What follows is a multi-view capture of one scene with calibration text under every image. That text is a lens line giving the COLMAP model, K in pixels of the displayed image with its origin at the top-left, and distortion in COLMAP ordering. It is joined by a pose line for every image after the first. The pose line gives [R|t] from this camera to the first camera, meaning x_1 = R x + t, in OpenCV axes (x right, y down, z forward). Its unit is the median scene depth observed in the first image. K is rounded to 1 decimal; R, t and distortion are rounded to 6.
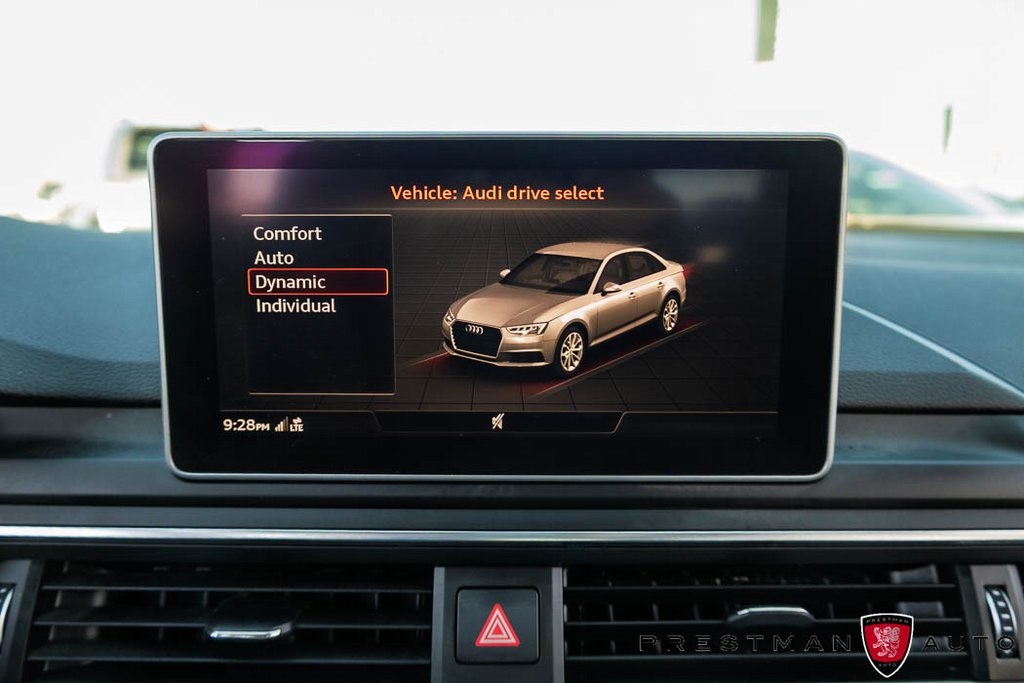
lens RADIAL K [[697.9, 0, 516.8], [0, 697.9, 348.0], [0, 0, 1]] dist [-0.005810, 0.003863]
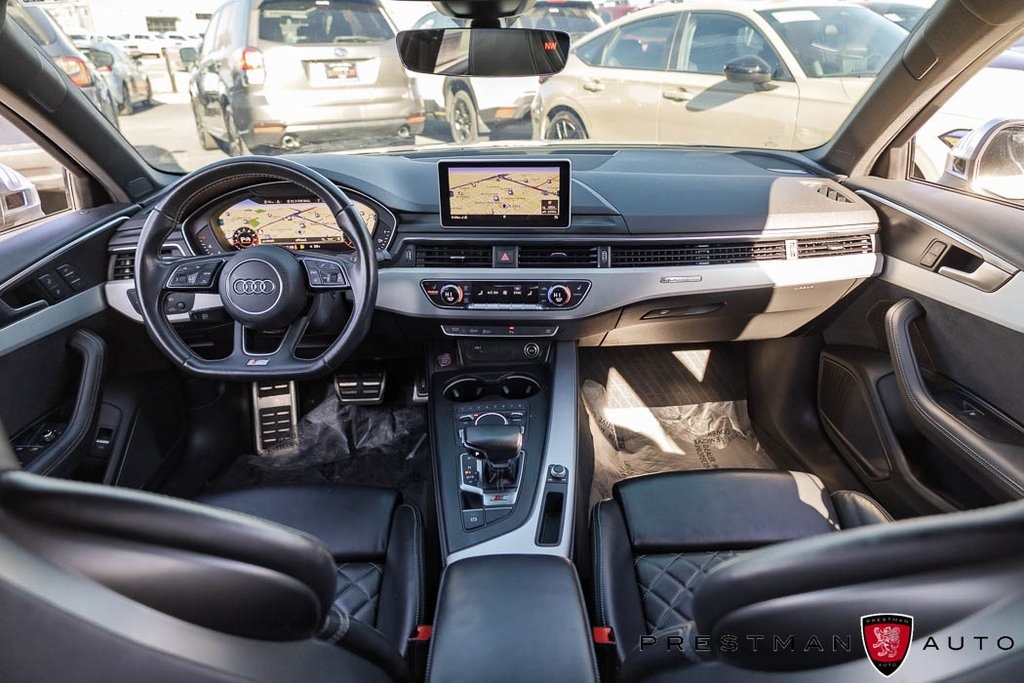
lens RADIAL K [[655.2, 0, 527.2], [0, 655.2, 339.5], [0, 0, 1]] dist [-0.000752, 0.003623]
pose [[0.995827, 0.015466, -0.089936, 0.574531], [0.007438, 0.968501, 0.248900, -0.211665], [0.090953, -0.248530, 0.964345, -3.772898]]
